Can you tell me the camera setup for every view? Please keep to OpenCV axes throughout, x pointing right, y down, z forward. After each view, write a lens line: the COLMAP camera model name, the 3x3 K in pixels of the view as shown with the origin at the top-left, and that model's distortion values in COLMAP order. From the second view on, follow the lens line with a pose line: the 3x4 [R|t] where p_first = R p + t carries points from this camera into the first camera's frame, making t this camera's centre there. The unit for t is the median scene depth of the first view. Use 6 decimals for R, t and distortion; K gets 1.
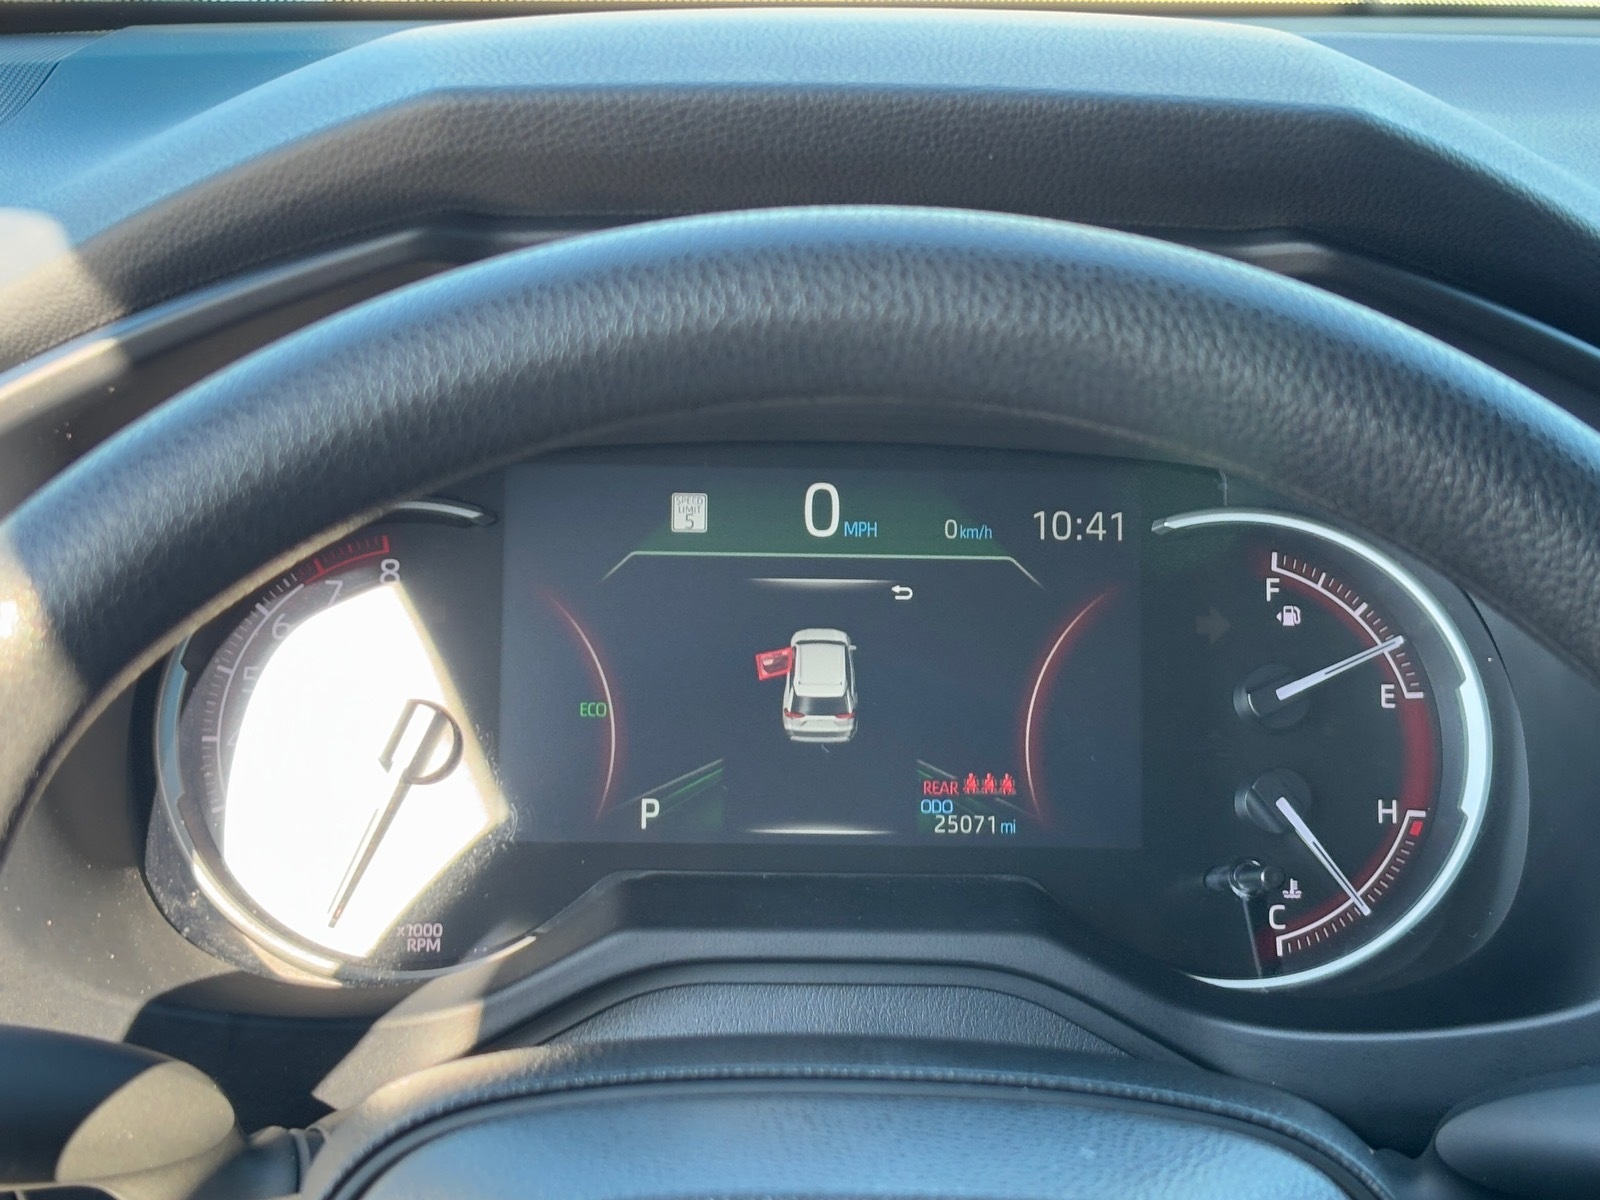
lens RADIAL K [[3113.0, 0, 754.4], [0, 3113.0, 437.7], [0, 0, 1]] dist [0.071318, 0.015560]
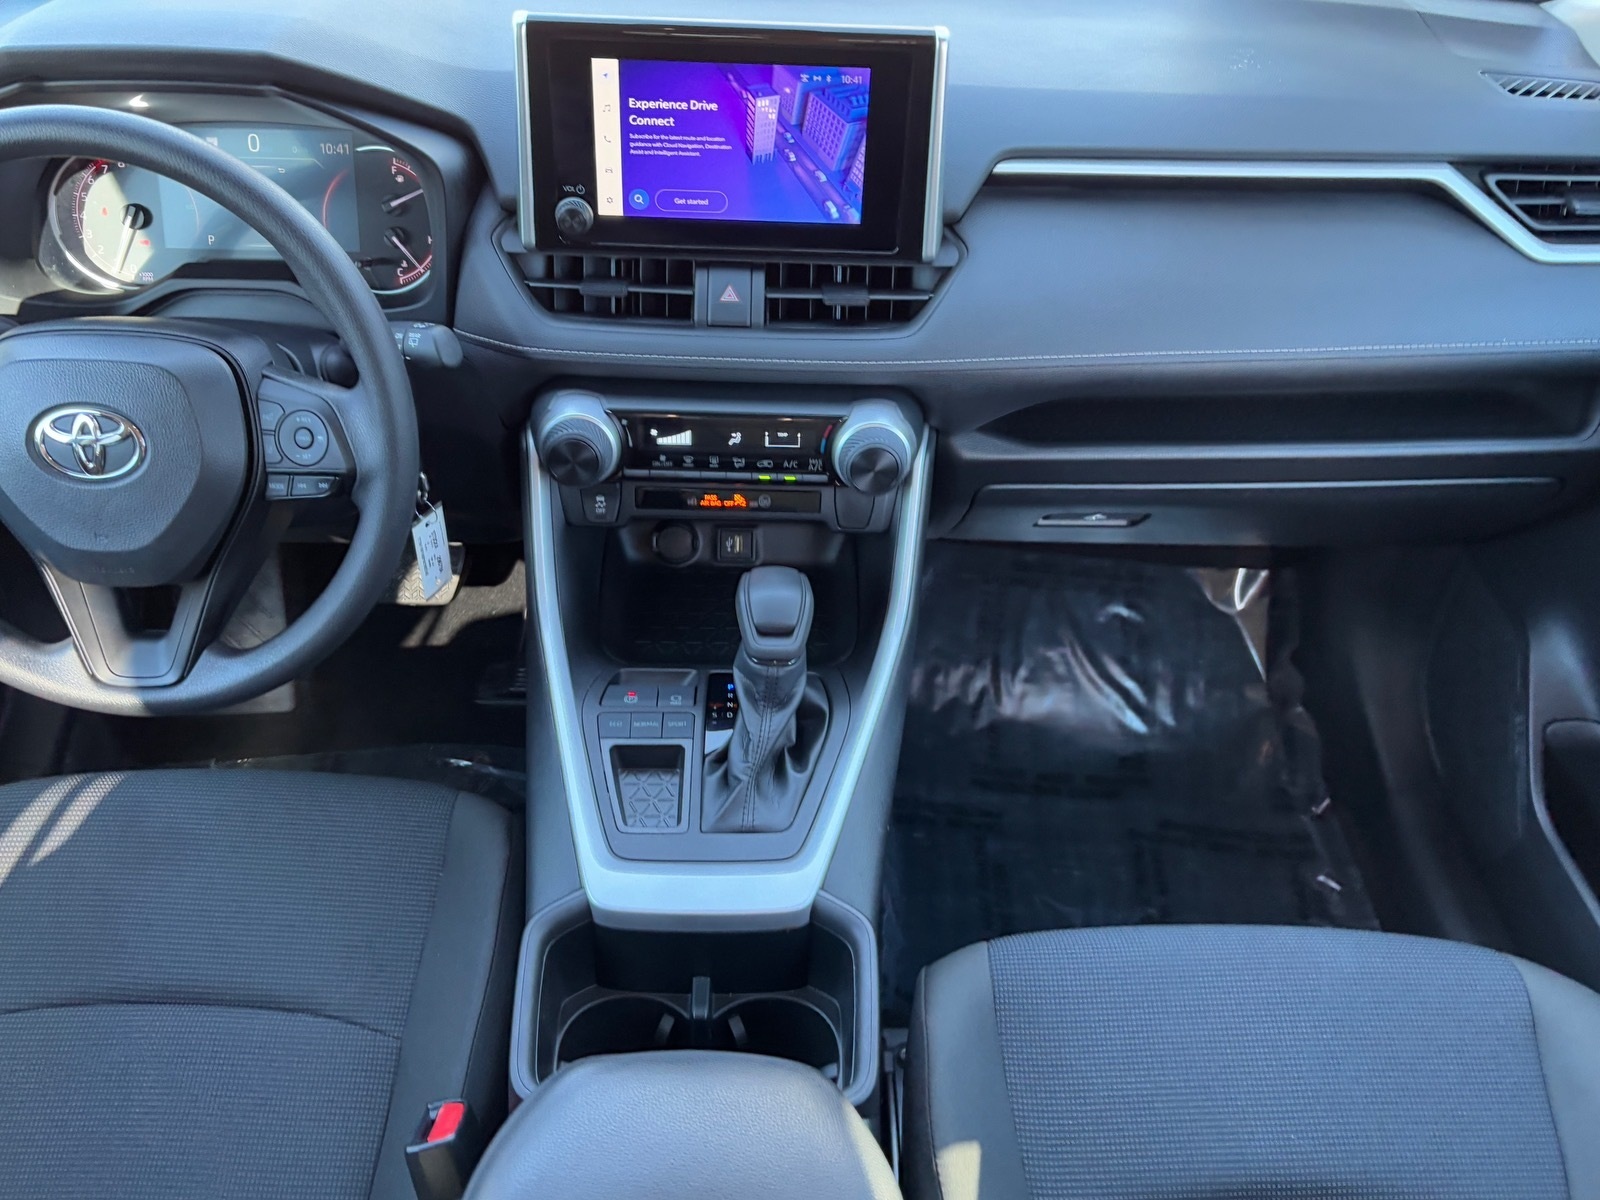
lens RADIAL K [[1347.1, 0, 794.6], [0, 1347.1, 623.7], [0, 0, 1]] dist [0.054526, -0.095353]
pose [[0.999823, 0.007868, -0.017063, 0.624945], [0.000406, 0.898843, 0.438271, -0.149010], [0.018785, -0.438201, 0.898681, -0.489040]]
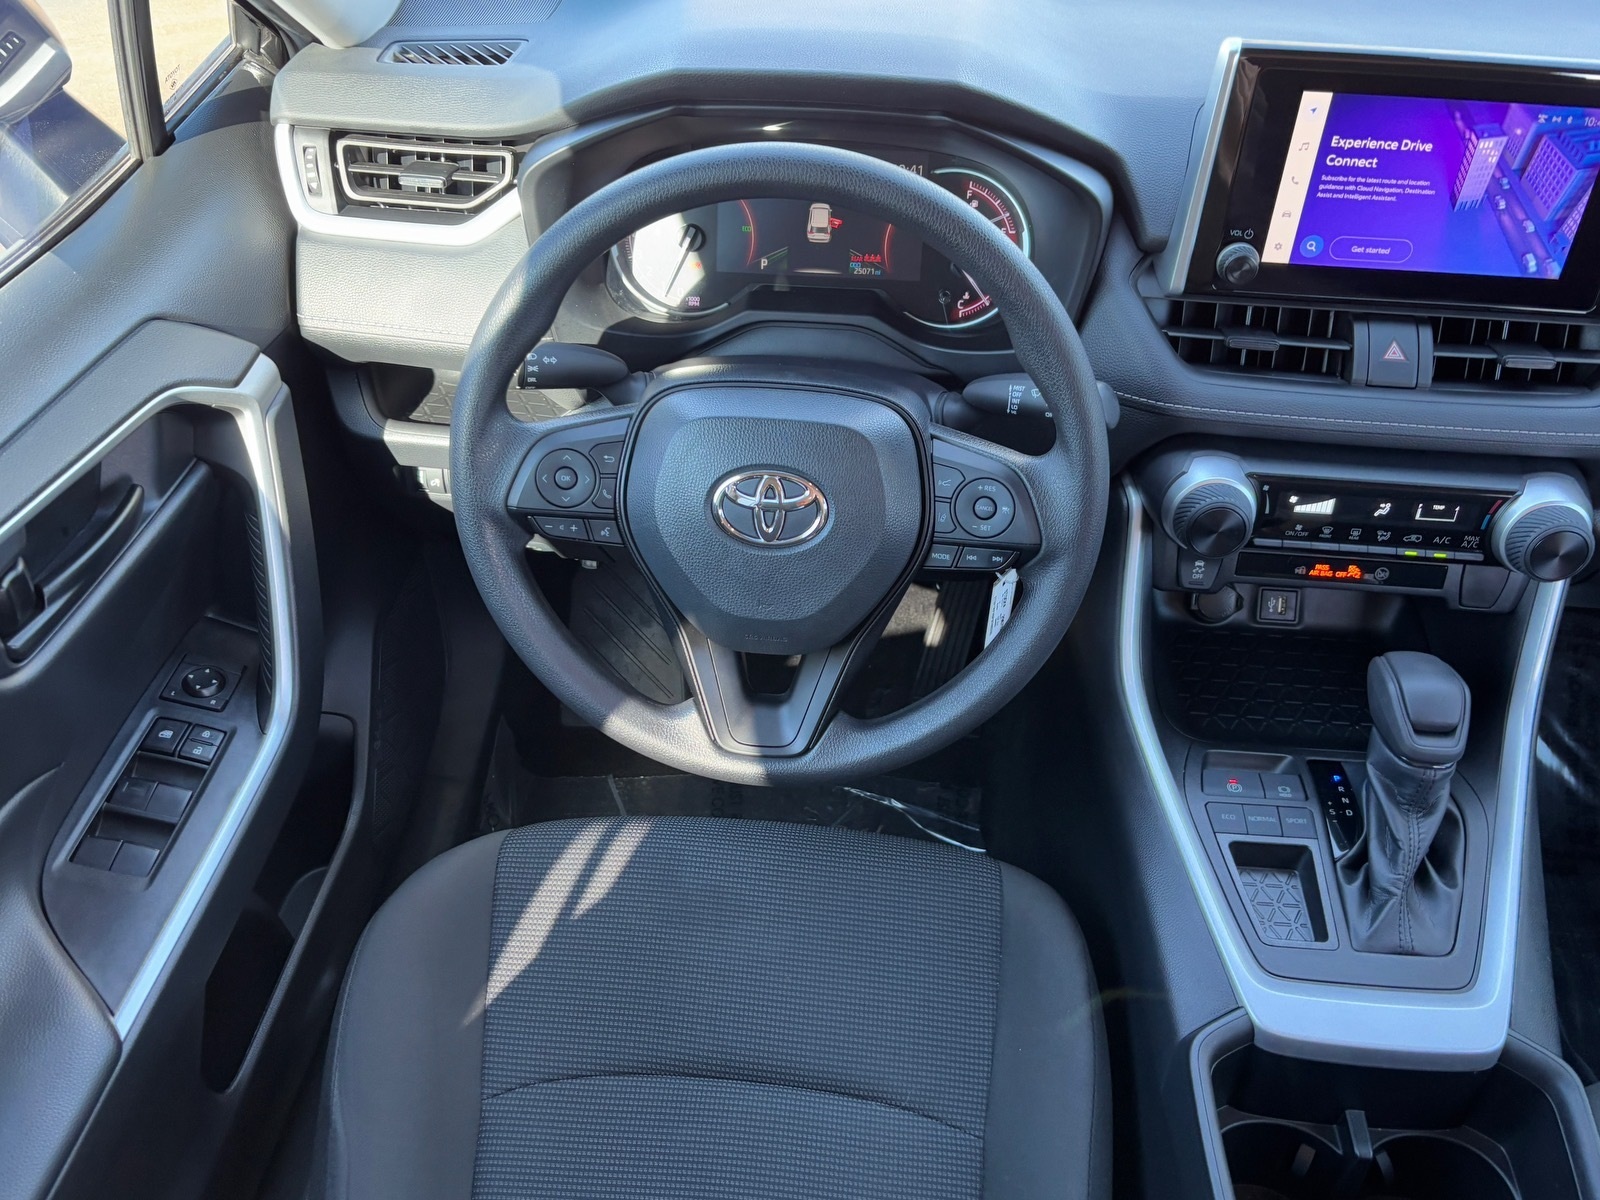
lens RADIAL K [[1349.0, 0, 793.9], [0, 1349.0, 617.4], [0, 0, 1]] dist [0.024303, -0.022596]
pose [[0.995042, 0.056743, -0.081686, 0.129234], [-0.012993, 0.888415, 0.458858, -0.191402], [0.098608, -0.455521, 0.884747, -0.378928]]
